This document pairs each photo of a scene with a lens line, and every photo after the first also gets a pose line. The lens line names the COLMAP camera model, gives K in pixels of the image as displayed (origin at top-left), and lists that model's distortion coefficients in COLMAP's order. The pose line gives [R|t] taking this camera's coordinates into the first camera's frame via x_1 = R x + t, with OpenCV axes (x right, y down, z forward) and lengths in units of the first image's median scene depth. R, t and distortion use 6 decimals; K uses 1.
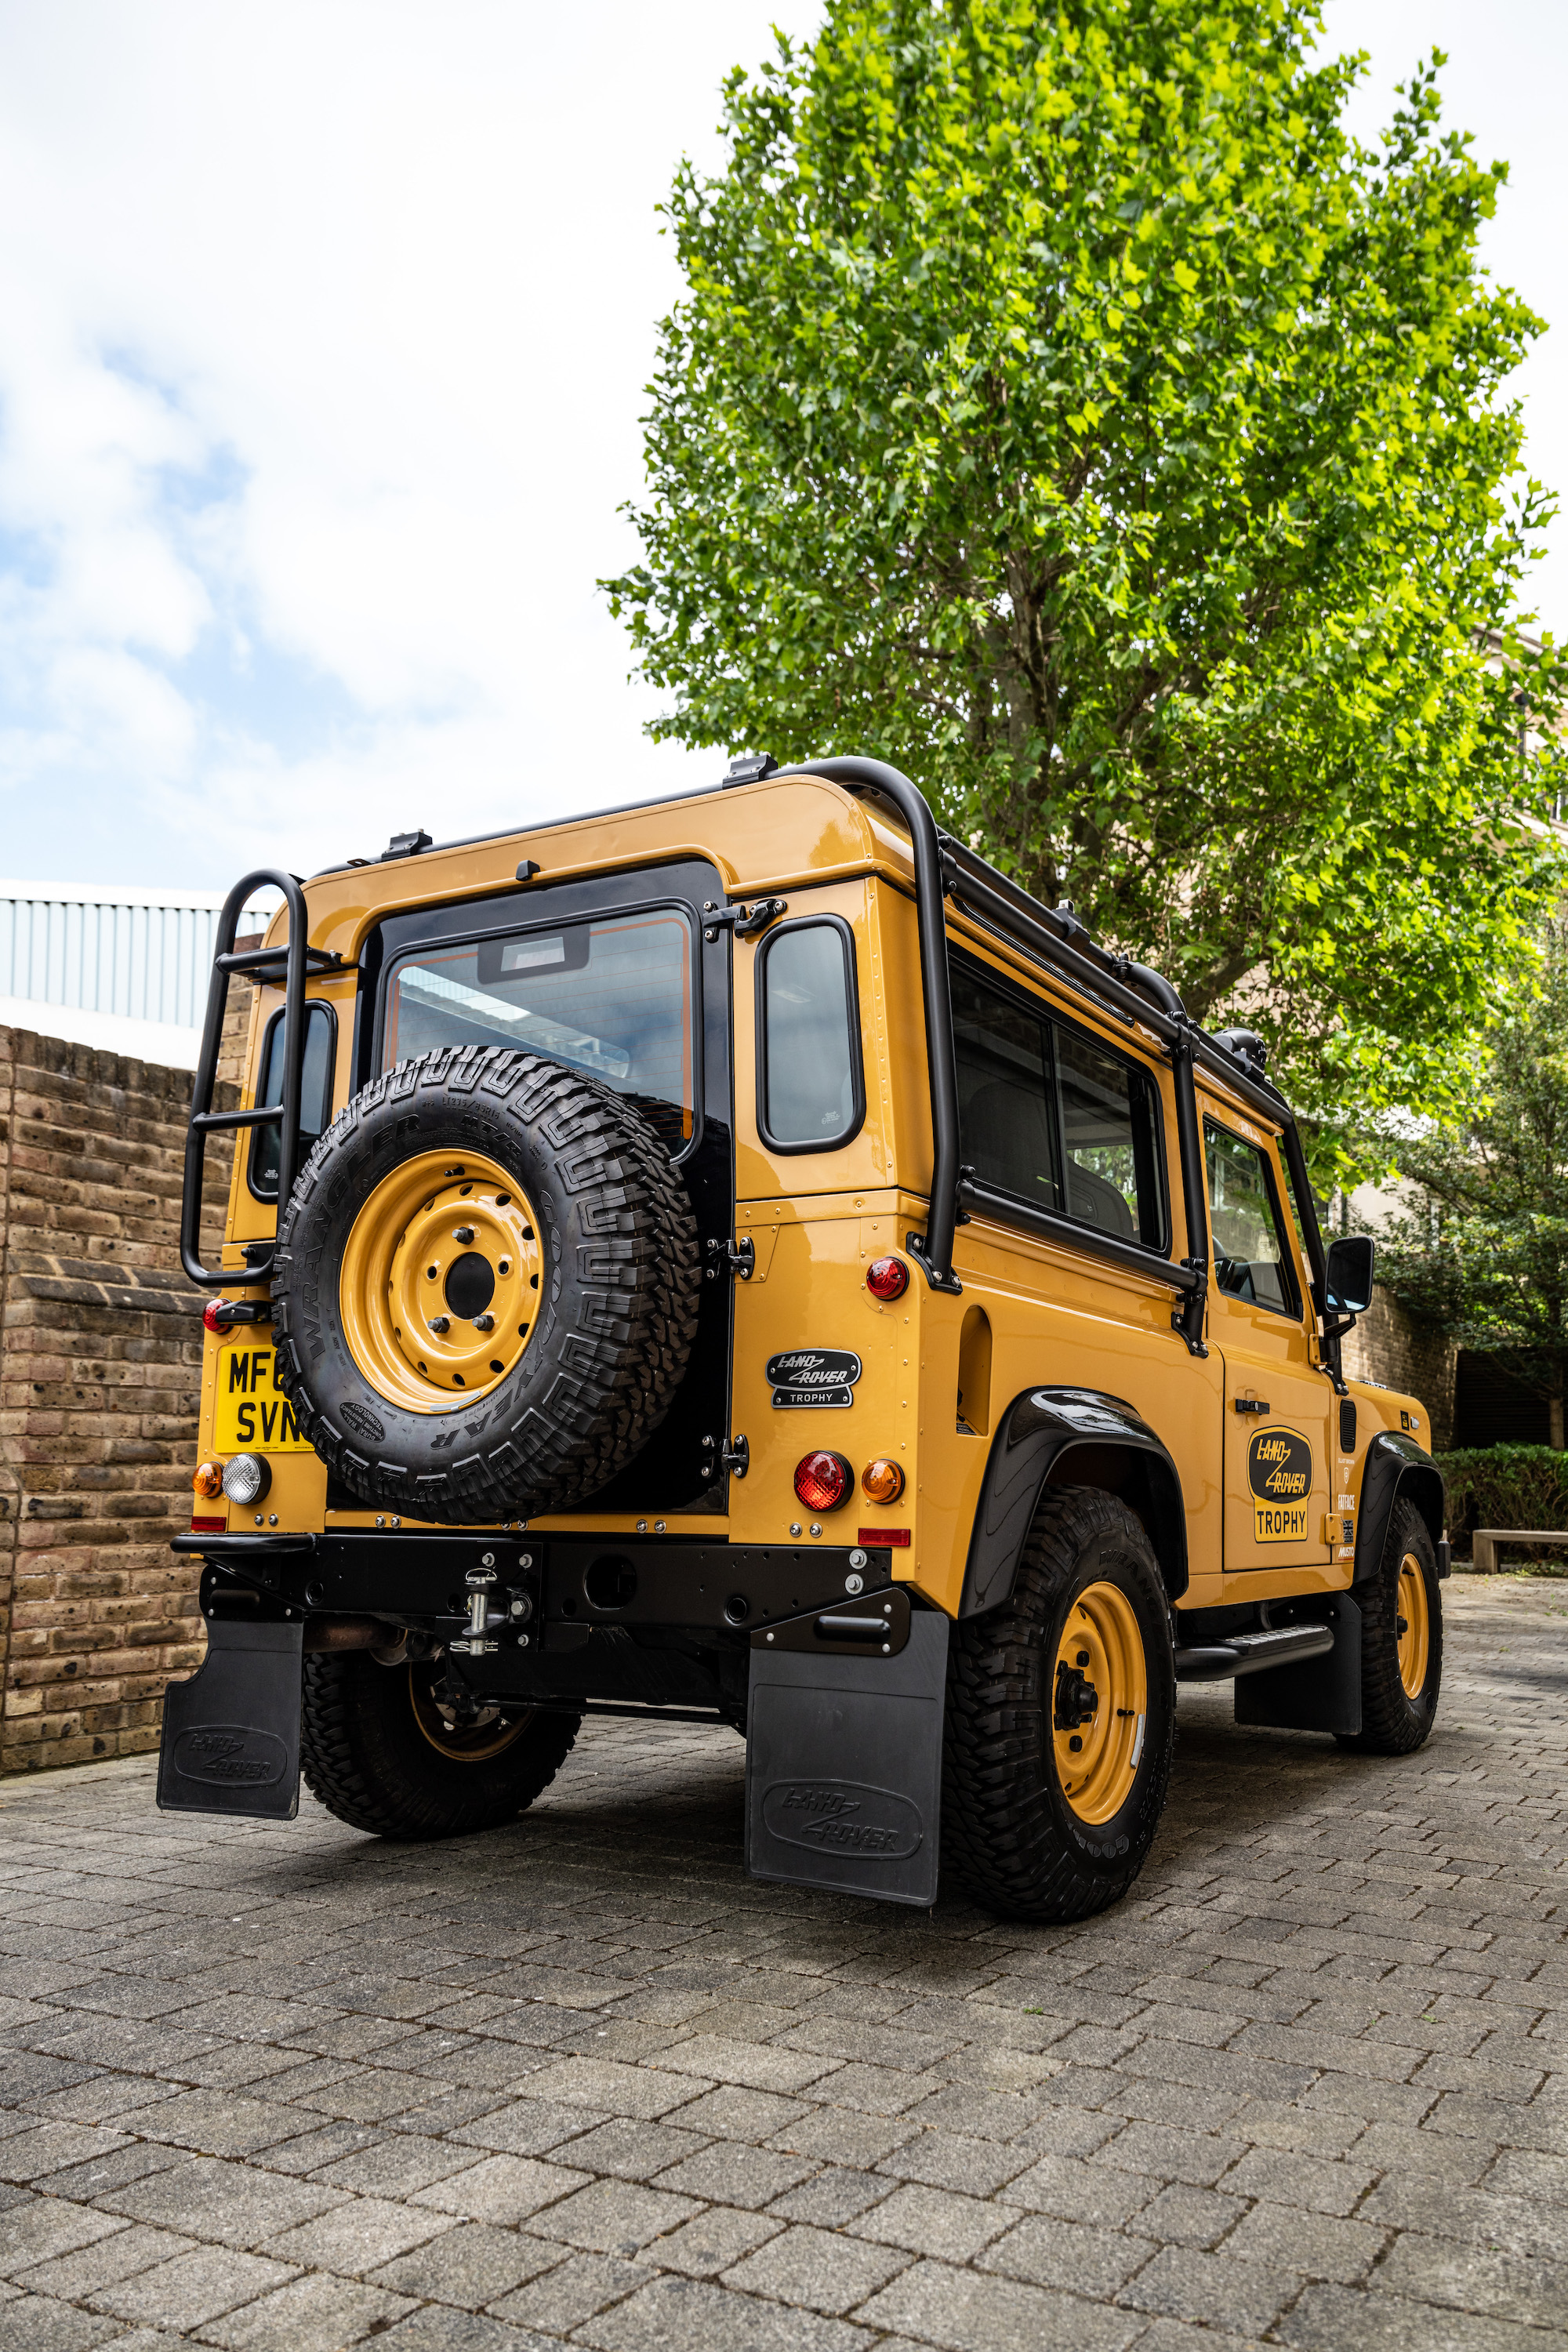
lens RADIAL K [[1686.7, 0, 935.8], [0, 1686.7, 1378.6], [0, 0, 1]] dist [0.128019, 0.005987]
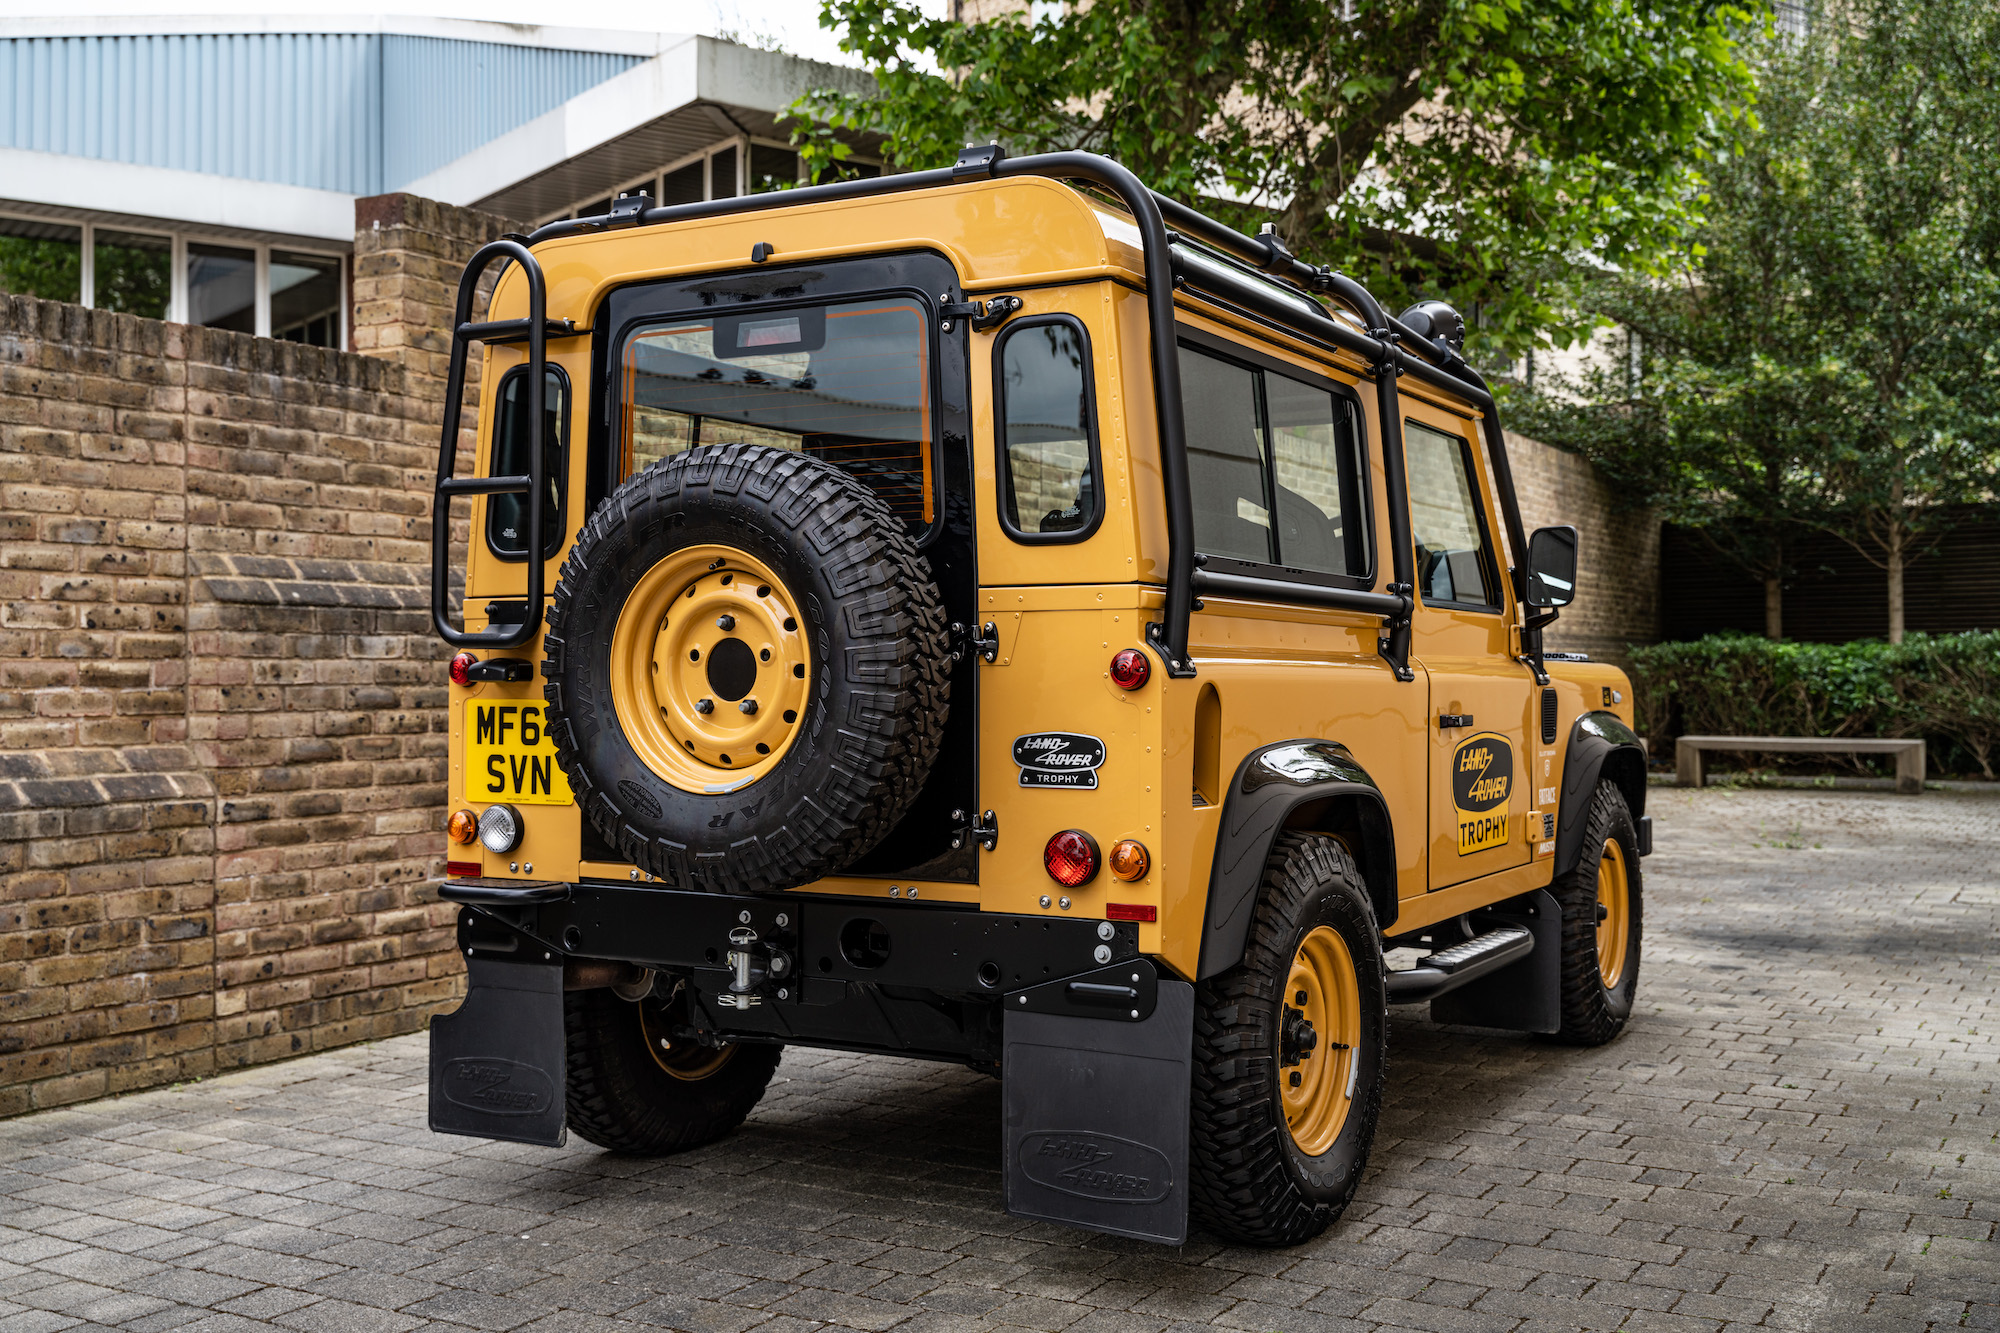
lens RADIAL K [[2032.1, 0, 1002.5], [0, 2032.1, 663.7], [0, 0, 1]] dist [0.015409, 0.000000]
pose [[0.999806, -0.010562, -0.016643, -0.074790], [0.011640, 0.997750, 0.066024, -0.126806], [0.015908, -0.066204, 0.997679, -0.241220]]
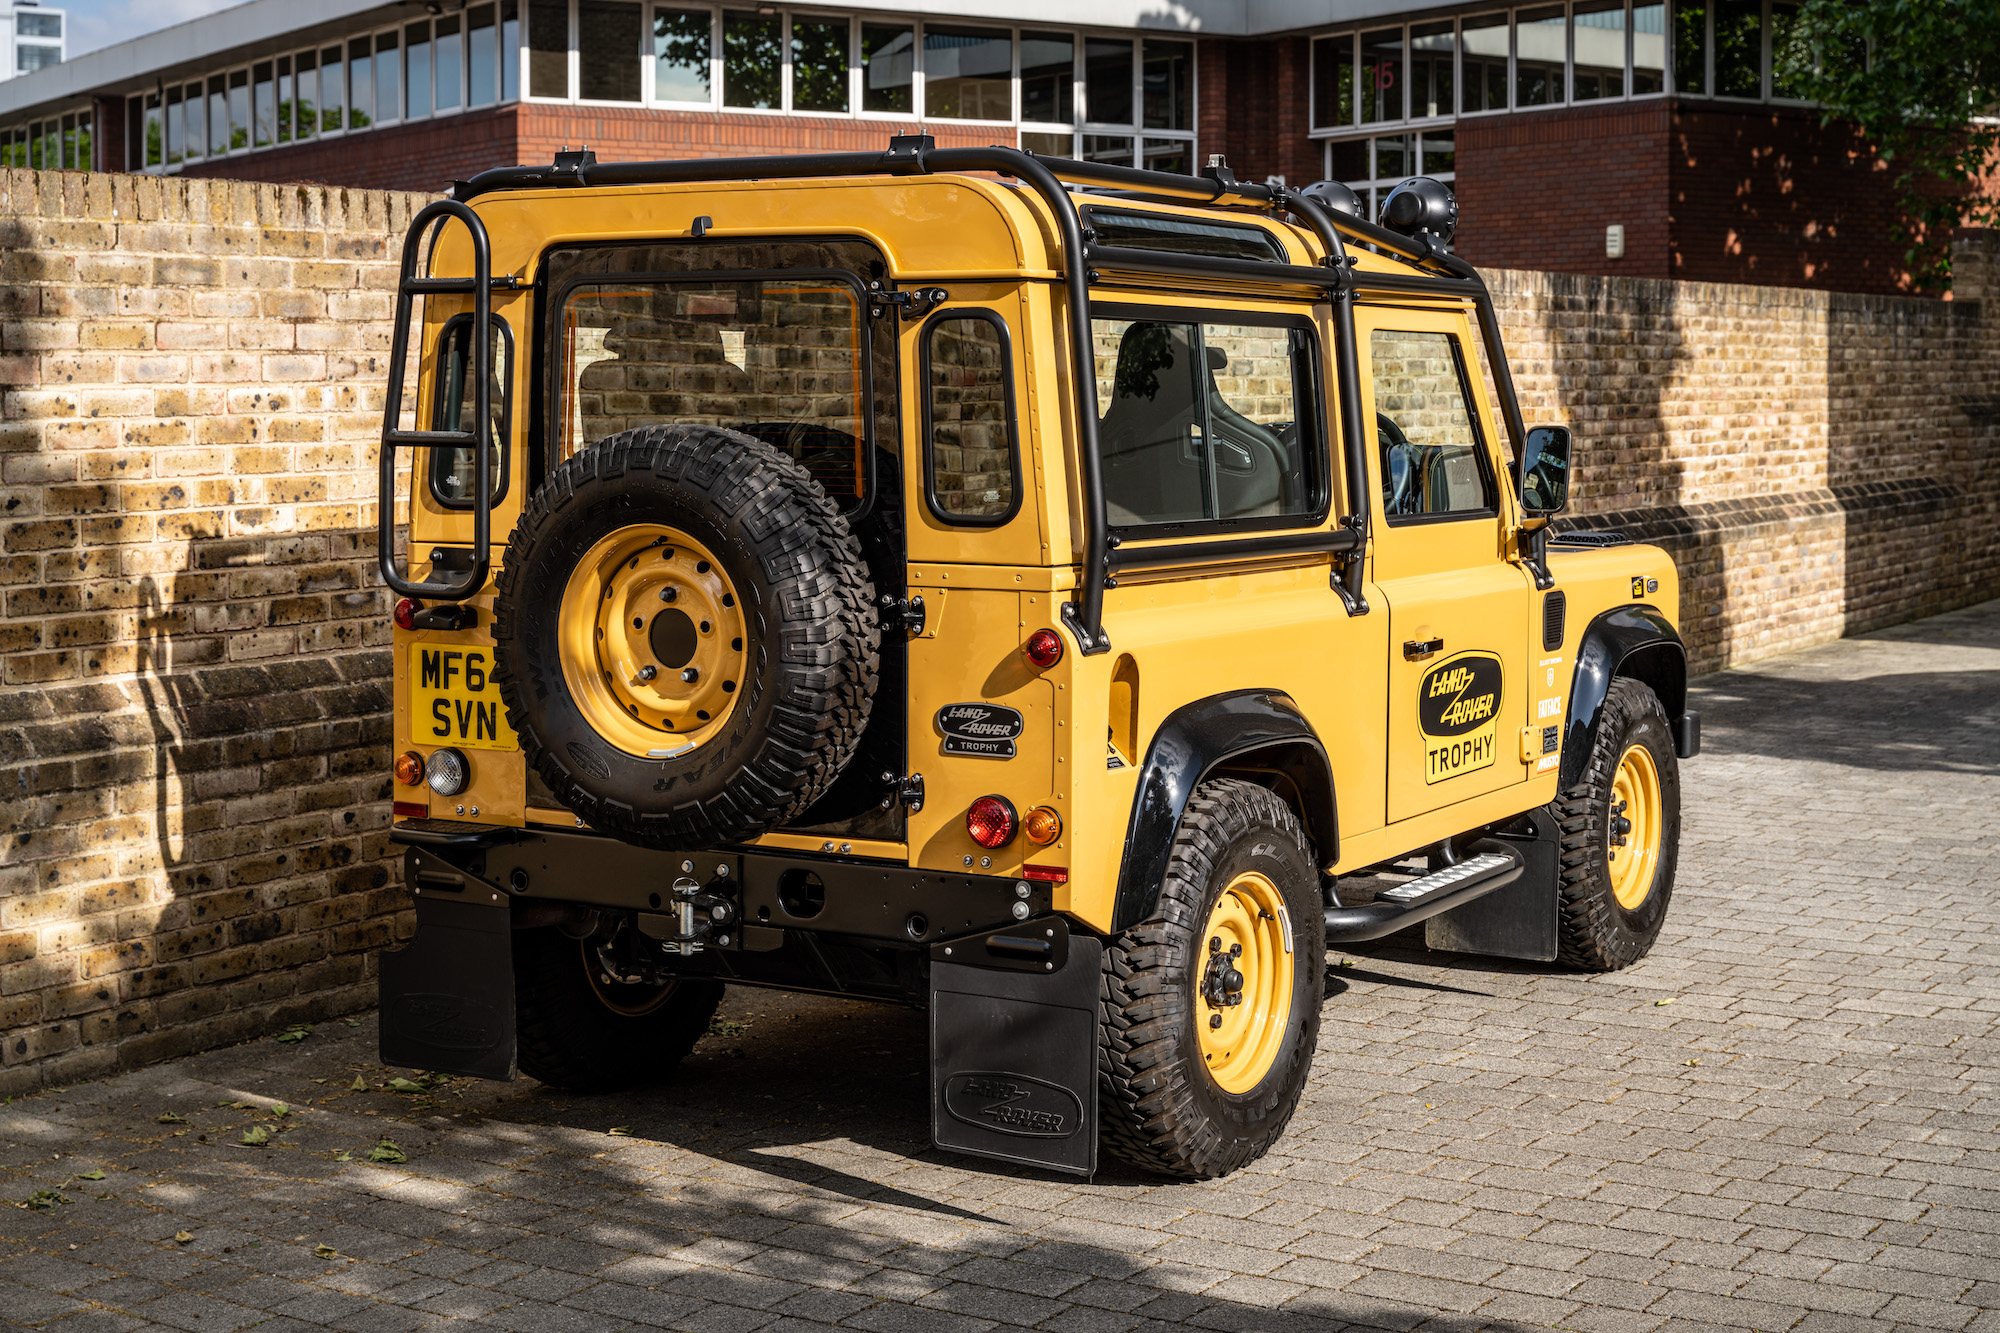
lens RADIAL K [[2915.4, 0, 987.6], [0, 2915.4, 583.0], [0, 0, 1]] dist [0.001338, 0.000000]
pose [[0.999238, -0.007310, -0.038330, 0.006840], [0.012549, 0.990313, 0.138286, -0.320165], [0.036948, -0.138661, 0.989650, -0.805733]]
